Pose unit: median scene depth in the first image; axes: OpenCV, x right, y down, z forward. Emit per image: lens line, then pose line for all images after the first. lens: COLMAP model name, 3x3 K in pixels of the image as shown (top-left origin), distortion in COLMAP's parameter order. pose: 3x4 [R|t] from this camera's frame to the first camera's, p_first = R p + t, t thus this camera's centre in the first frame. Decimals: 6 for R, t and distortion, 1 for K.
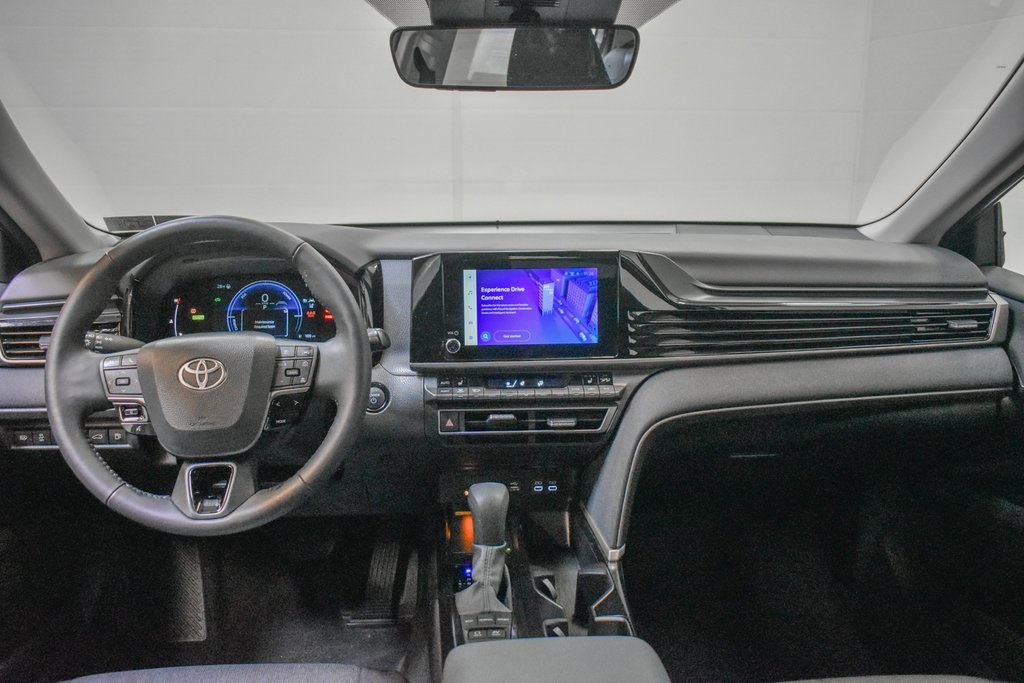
lens RADIAL K [[867.5, 0, 514.7], [0, 867.5, 341.6], [0, 0, 1]] dist [-0.002922, -0.023033]
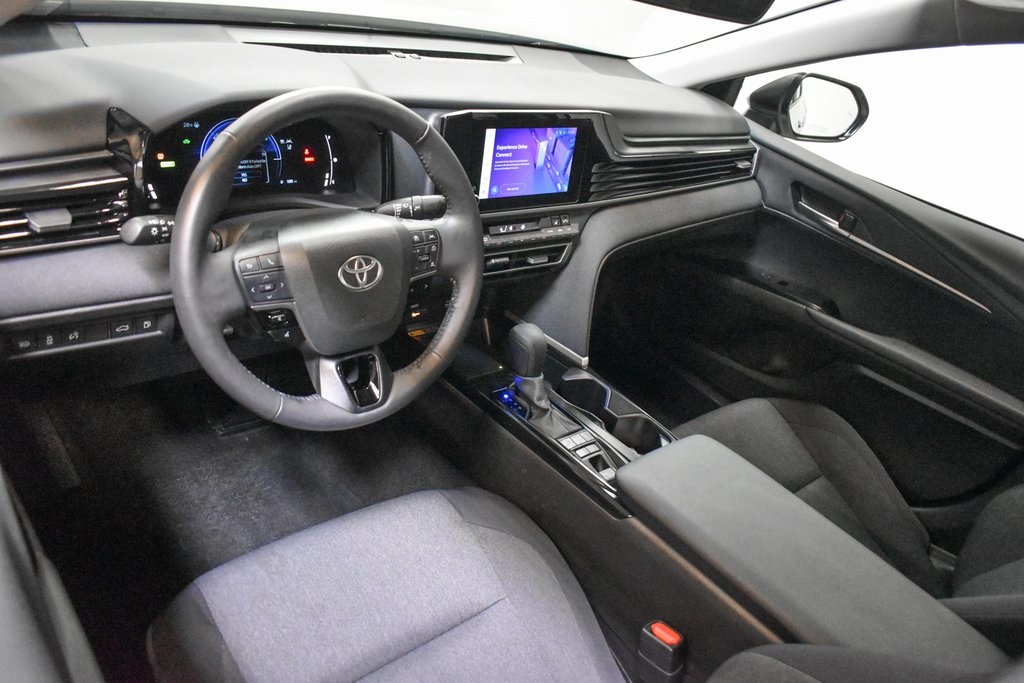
lens RADIAL K [[780.0, 0, 506.6], [0, 780.0, 340.5], [0, 0, 1]] dist [-0.014211, -0.005120]
pose [[0.783629, -0.154552, 0.601697, -0.644695], [-0.081371, 0.934679, 0.346056, -0.170727], [-0.615877, -0.320140, 0.719865, 0.221625]]
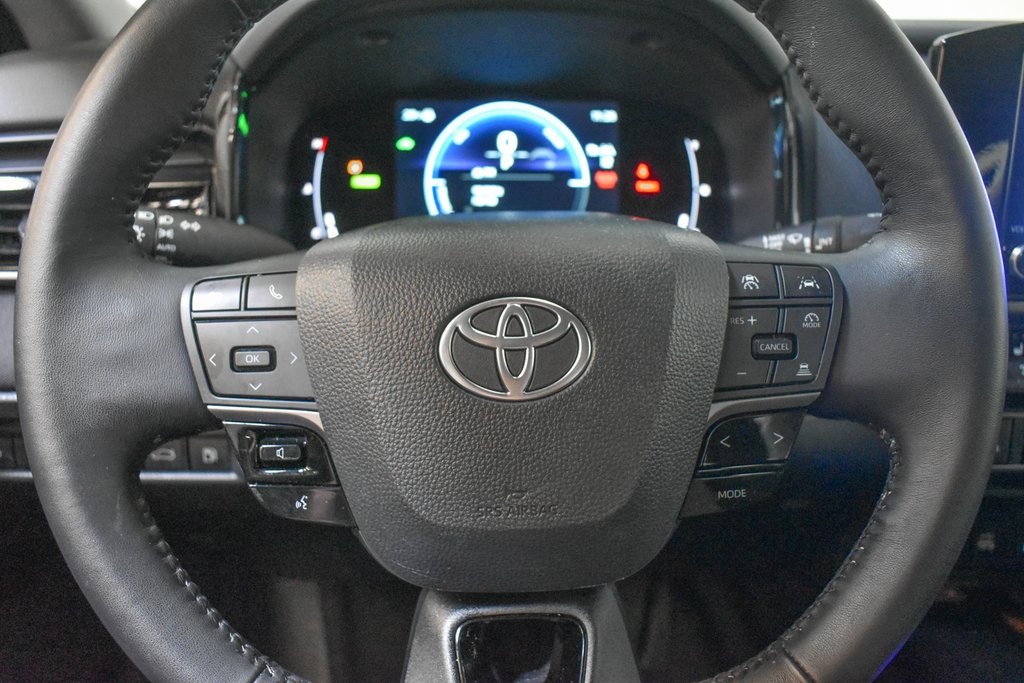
lens RADIAL K [[867.5, 0, 507.1], [0, 867.5, 334.2], [0, 0, 1]] dist [-0.002922, -0.023033]
pose [[0.999034, 0.029773, -0.032327, -0.299048], [-0.025862, 0.992991, 0.115322, -0.002468], [0.035534, -0.114374, 0.992802, 0.587611]]
